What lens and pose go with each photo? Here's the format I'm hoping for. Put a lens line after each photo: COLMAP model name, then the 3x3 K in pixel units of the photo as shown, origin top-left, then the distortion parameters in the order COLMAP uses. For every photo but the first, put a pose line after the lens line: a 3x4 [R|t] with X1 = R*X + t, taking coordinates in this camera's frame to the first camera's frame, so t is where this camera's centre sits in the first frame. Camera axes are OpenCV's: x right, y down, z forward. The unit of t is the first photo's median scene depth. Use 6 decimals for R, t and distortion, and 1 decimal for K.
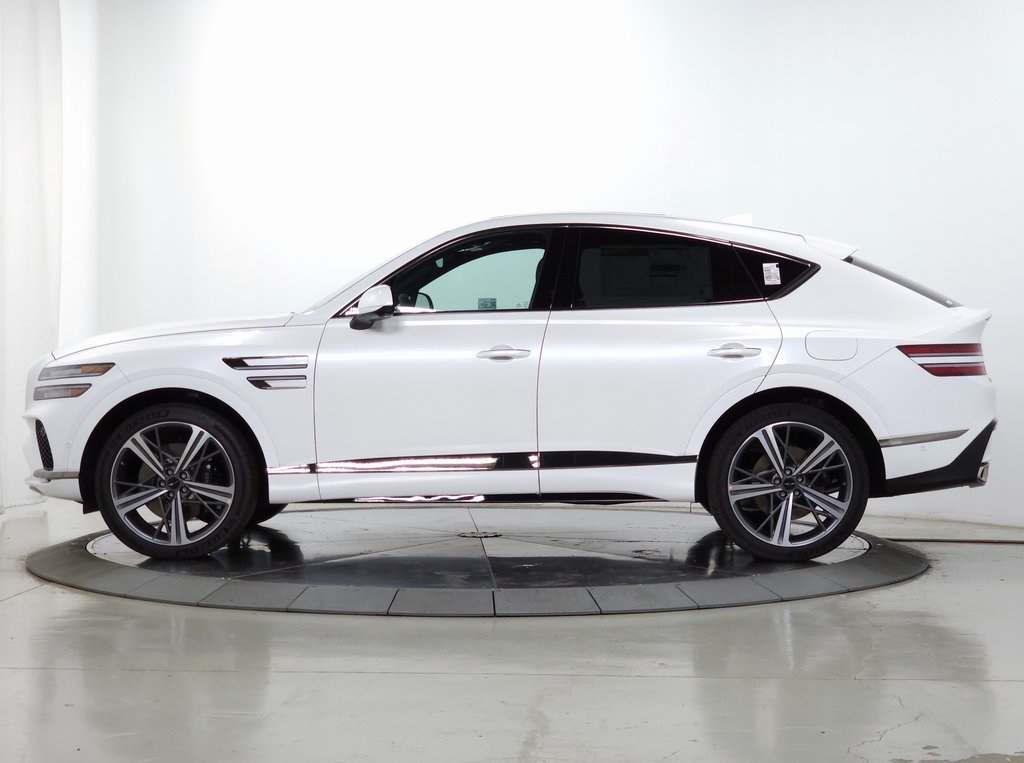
lens RADIAL K [[2056.7, 0, 513.2], [0, 2056.7, 380.9], [0, 0, 1]] dist [0.012328, 0.000000]
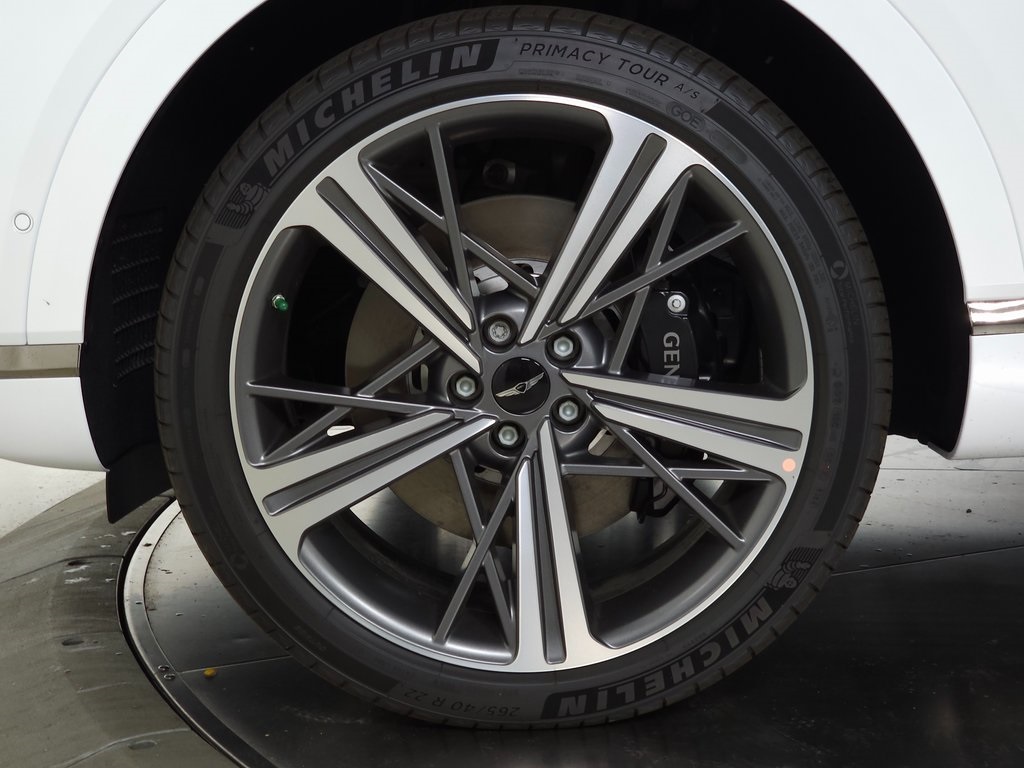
lens RADIAL K [[2003.8, 0, 512.0], [0, 2003.8, 383.8], [0, 0, 1]] dist [-0.132260, 0.000000]
pose [[0.999529, -0.022941, -0.020373, -0.162020], [0.025468, 0.990657, 0.133980, 0.021681], [0.017109, -0.134436, 0.990775, 0.794993]]
